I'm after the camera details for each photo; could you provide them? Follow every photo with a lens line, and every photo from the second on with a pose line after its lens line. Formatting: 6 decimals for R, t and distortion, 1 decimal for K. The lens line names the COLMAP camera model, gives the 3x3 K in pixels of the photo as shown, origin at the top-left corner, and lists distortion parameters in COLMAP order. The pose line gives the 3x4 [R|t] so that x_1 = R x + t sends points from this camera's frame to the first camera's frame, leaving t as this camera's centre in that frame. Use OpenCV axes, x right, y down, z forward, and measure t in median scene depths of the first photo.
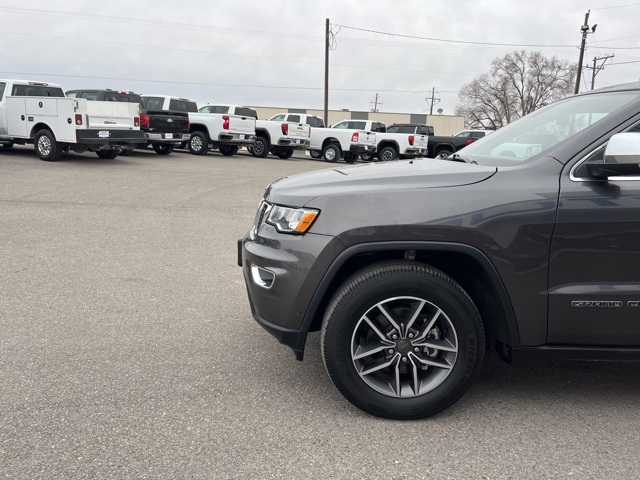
lens RADIAL K [[481.4, 0, 315.4], [0, 481.4, 235.4], [0, 0, 1]] dist [0.082728, -0.110828]
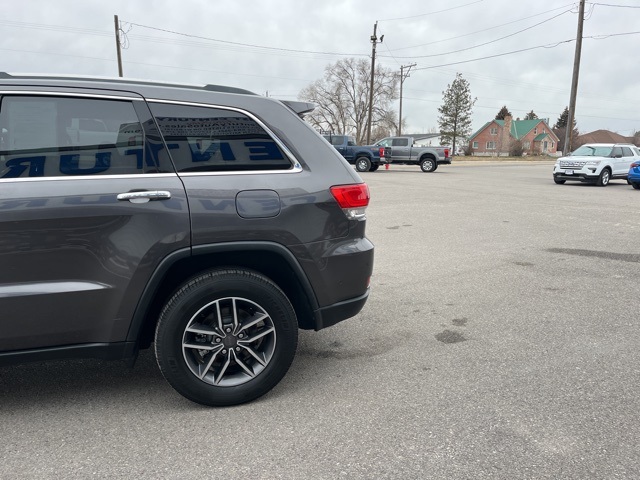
lens RADIAL K [[481.4, 0, 317.6], [0, 481.4, 241.7], [0, 0, 1]] dist [0.082728, -0.110828]
pose [[0.959765, -0.070988, 0.271682, 0.176552], [0.069067, 0.997473, 0.016638, 0.004418], [-0.272177, 0.002795, 0.962243, -0.021236]]
